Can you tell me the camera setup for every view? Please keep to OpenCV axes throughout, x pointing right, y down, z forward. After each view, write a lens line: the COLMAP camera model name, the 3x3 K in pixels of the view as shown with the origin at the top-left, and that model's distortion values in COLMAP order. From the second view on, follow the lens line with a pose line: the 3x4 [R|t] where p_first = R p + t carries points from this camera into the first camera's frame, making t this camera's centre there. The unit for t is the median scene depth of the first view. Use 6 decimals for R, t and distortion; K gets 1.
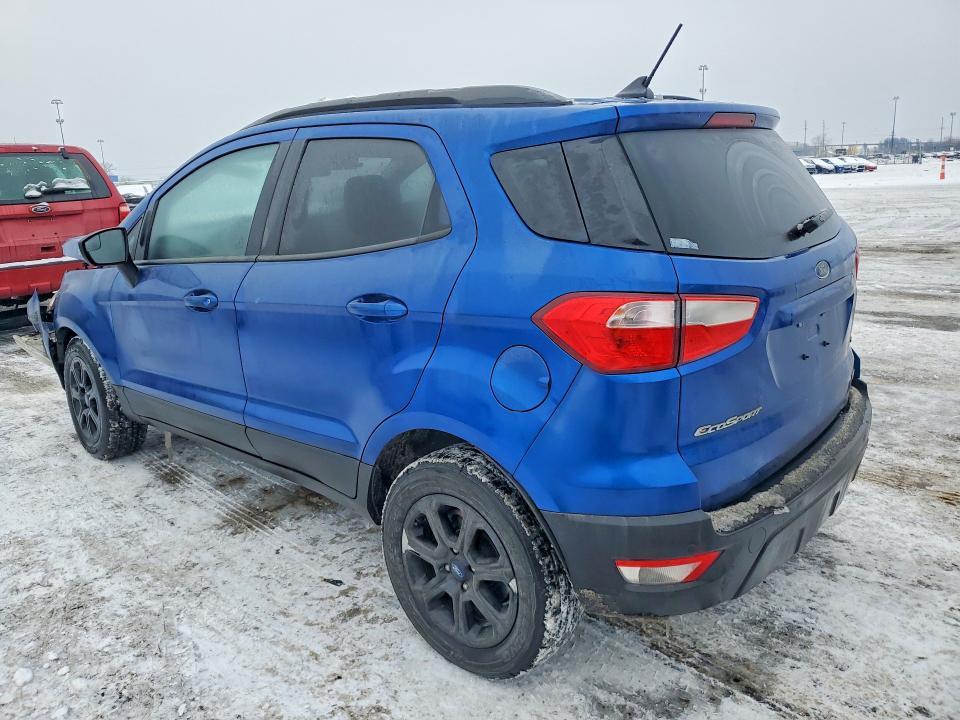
lens RADIAL K [[746.3, 0, 478.7], [0, 746.3, 363.2], [0, 0, 1]] dist [-0.000029, 0.004606]
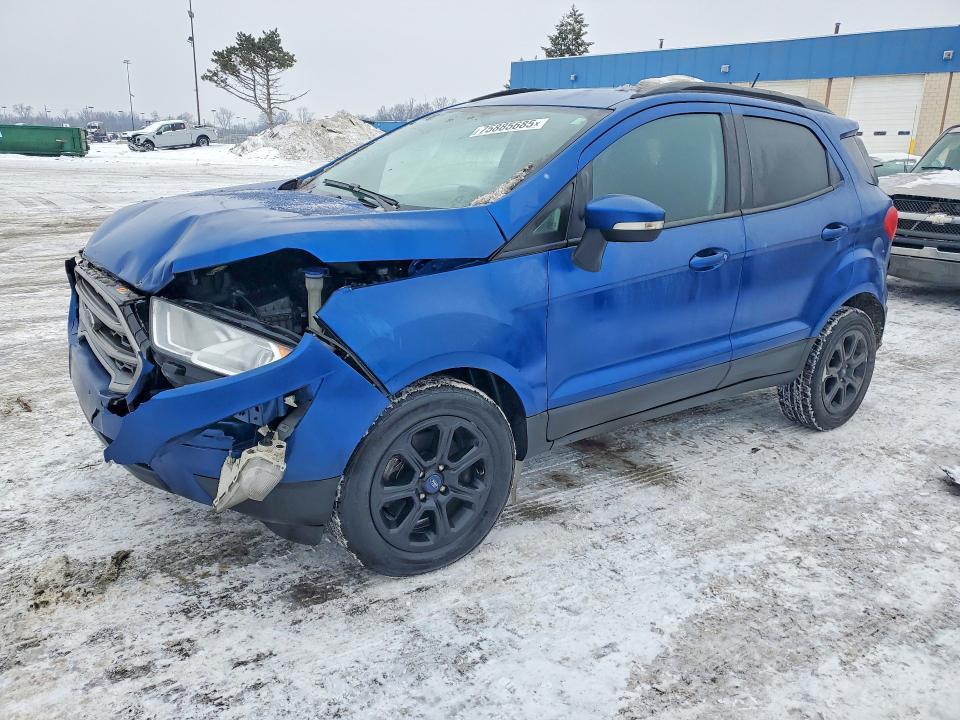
lens RADIAL K [[746.3, 0, 481.2], [0, 746.3, 351.4], [0, 0, 1]] dist [-0.000029, 0.004606]
pose [[0.190742, -0.229969, 0.954323, -1.371583], [0.202197, 0.960529, 0.191051, -0.209813], [-0.960590, 0.156520, 0.229713, 1.019630]]
